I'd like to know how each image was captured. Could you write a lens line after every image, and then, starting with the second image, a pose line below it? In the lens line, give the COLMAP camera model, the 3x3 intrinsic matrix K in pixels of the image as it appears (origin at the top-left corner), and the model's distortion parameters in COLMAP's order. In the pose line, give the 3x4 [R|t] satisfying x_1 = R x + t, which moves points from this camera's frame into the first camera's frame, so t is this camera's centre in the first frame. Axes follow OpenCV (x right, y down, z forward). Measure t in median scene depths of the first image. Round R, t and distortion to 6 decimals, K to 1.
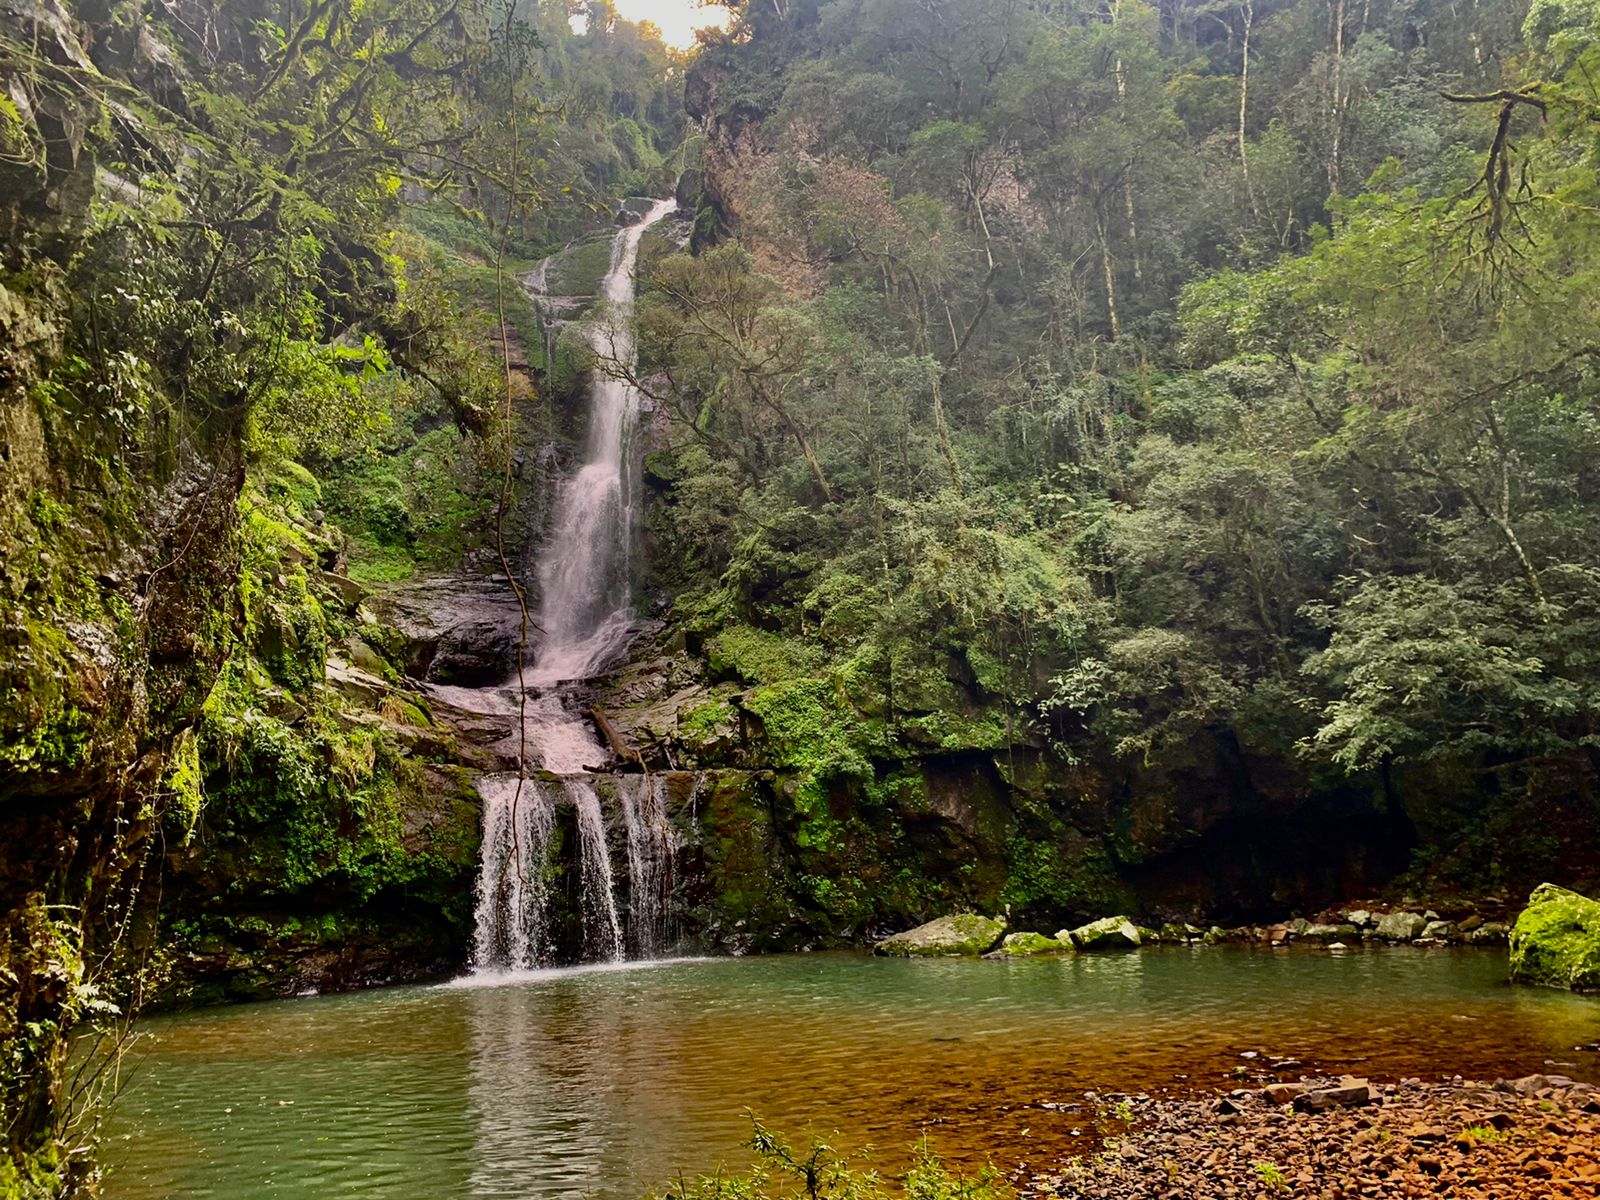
lens RADIAL K [[1219.2, 0, 810.9], [0, 1219.2, 591.2], [0, 0, 1]] dist [0.126233, -0.269121]
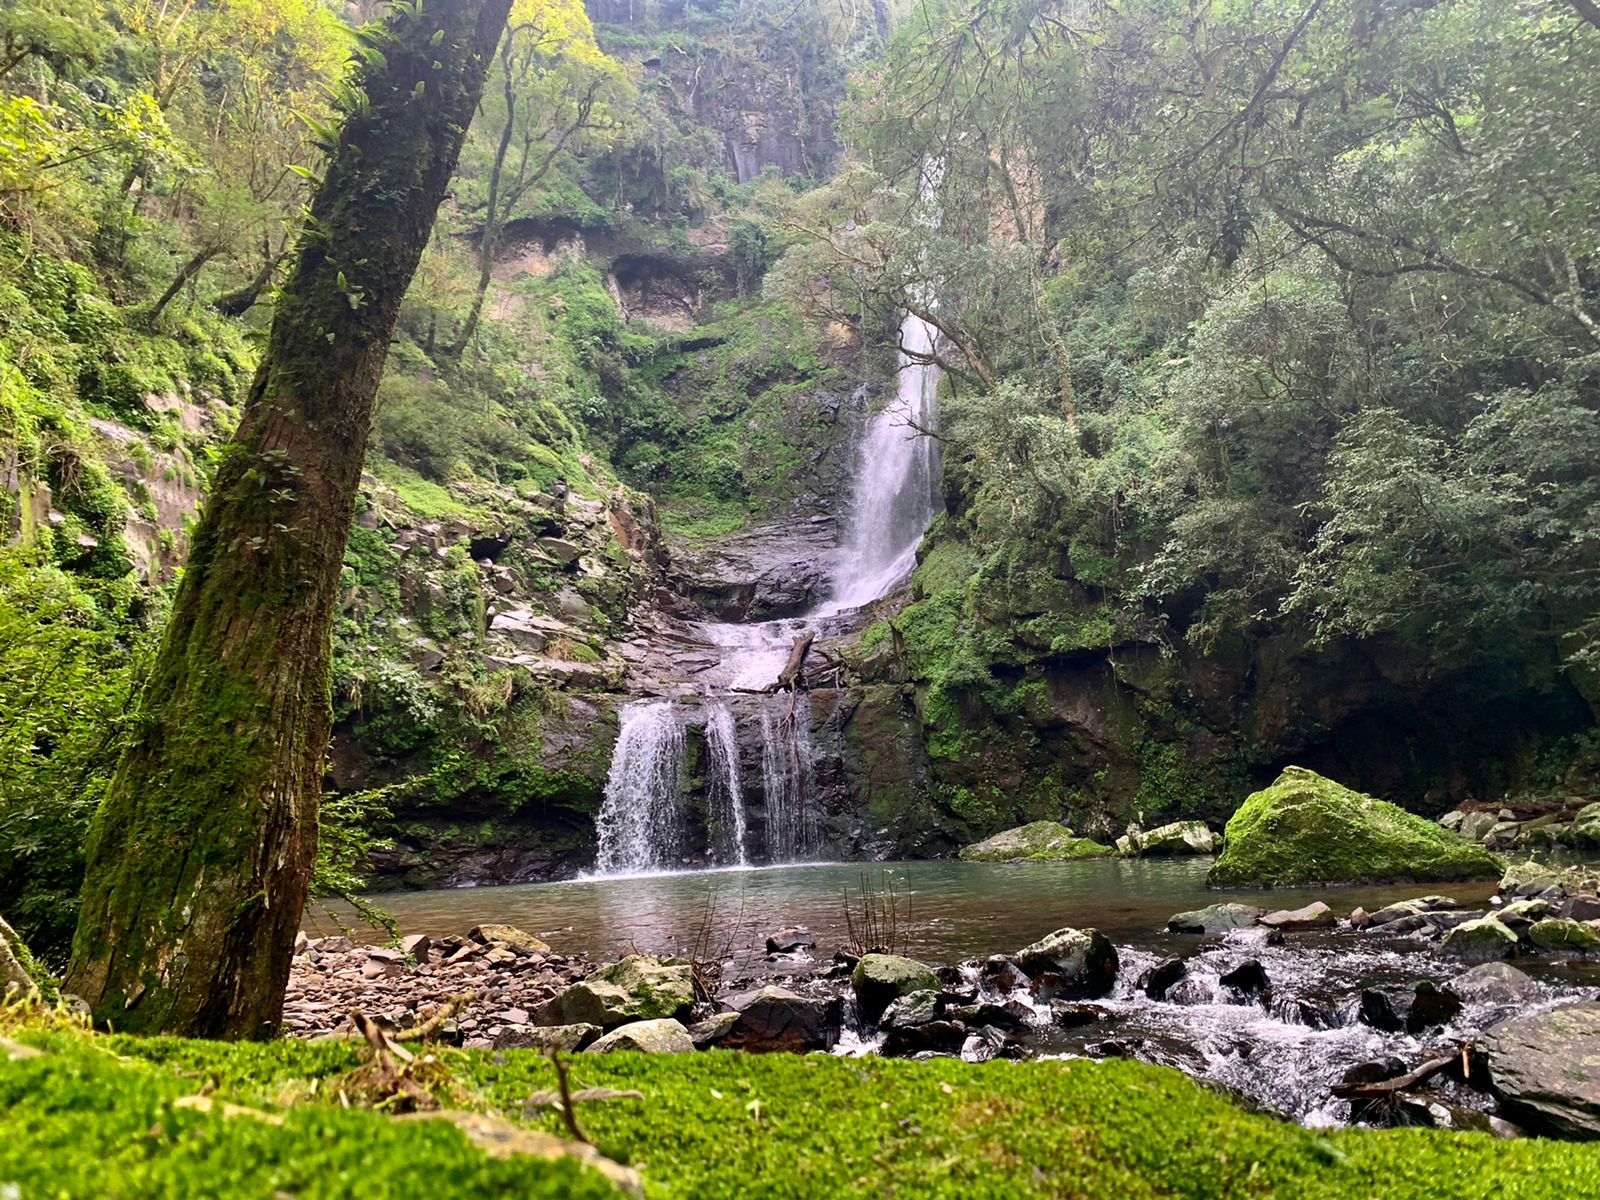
lens RADIAL K [[1211.0, 0, 788.7], [0, 1211.0, 584.5], [0, 0, 1]] dist [0.111115, -0.226226]
pose [[0.883439, -0.095044, -0.458805, 0.358856], [0.119539, 0.992525, 0.024569, 0.029475], [0.453041, -0.076551, 0.888197, 0.071591]]
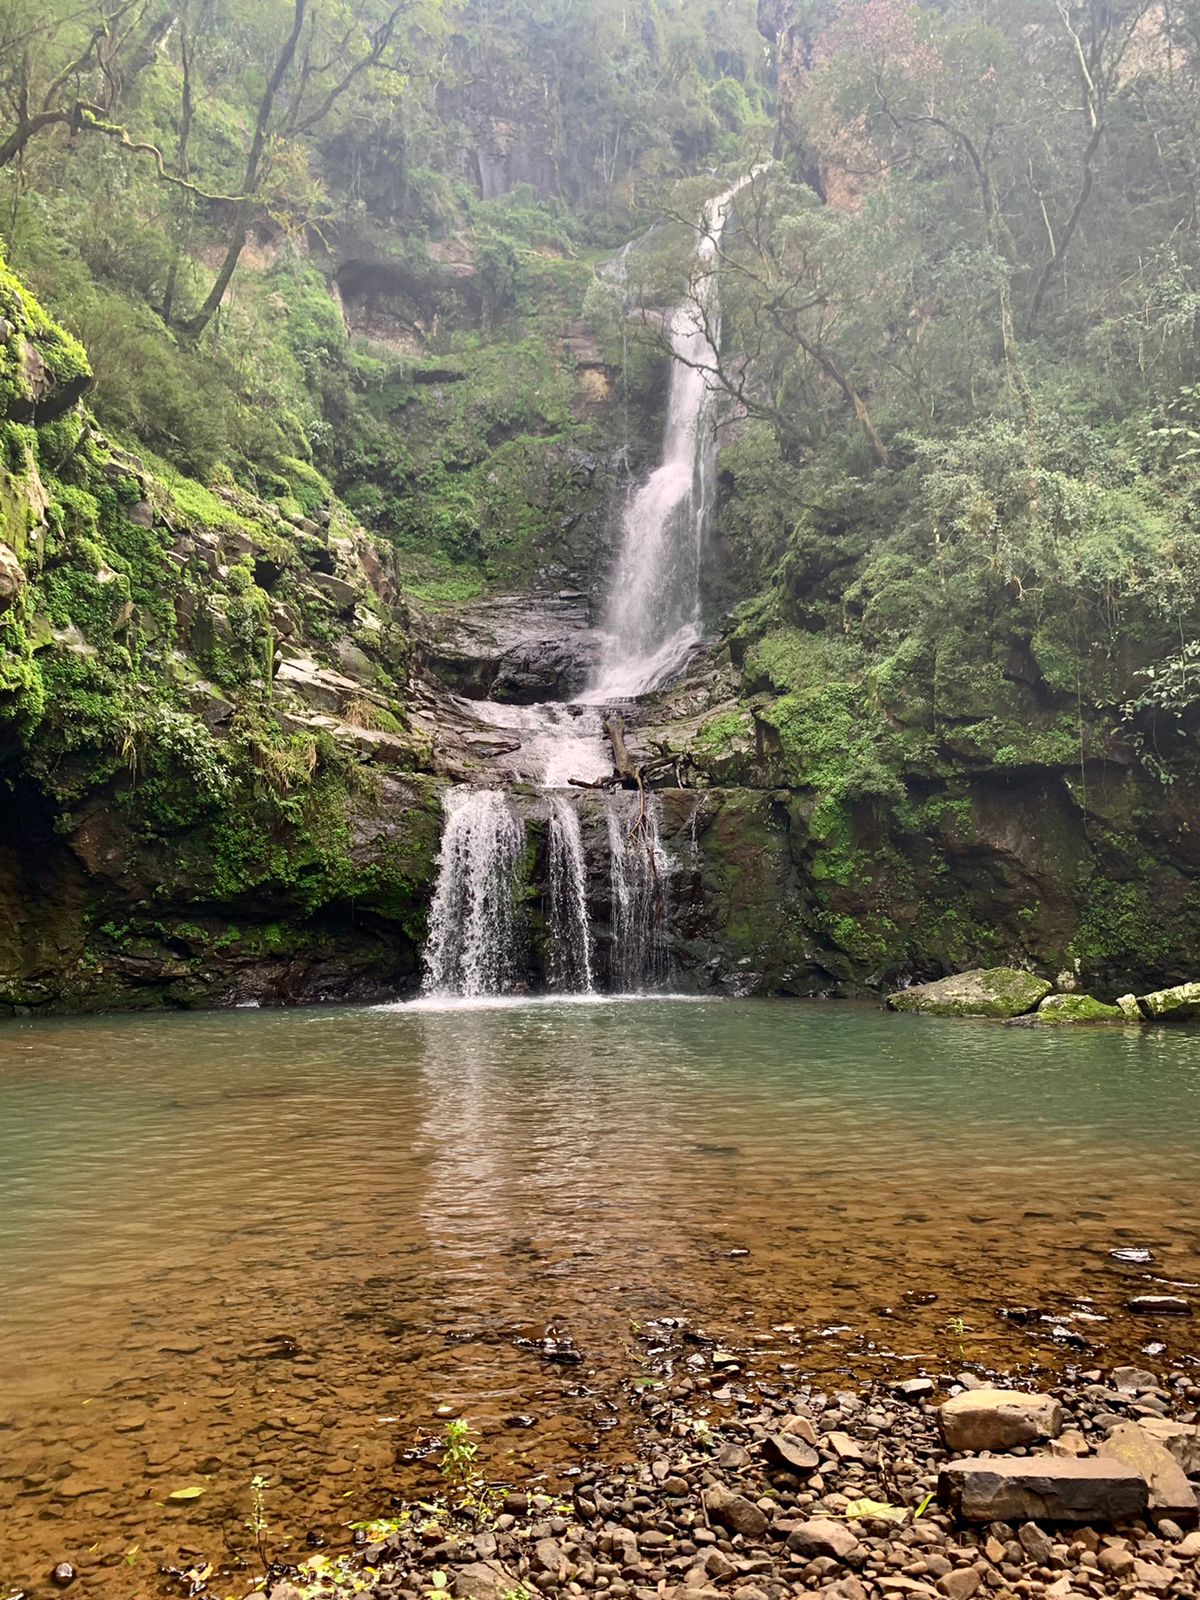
lens RADIAL K [[1219.2, 0, 597.2], [0, 1219.2, 786.2], [0, 0, 1]] dist [0.126233, -0.269121]
pose [[0.951850, 0.014064, -0.306241, 0.105758], [0.024268, 0.992355, 0.121005, 0.039510], [0.305601, -0.122610, 0.944232, 0.164436]]
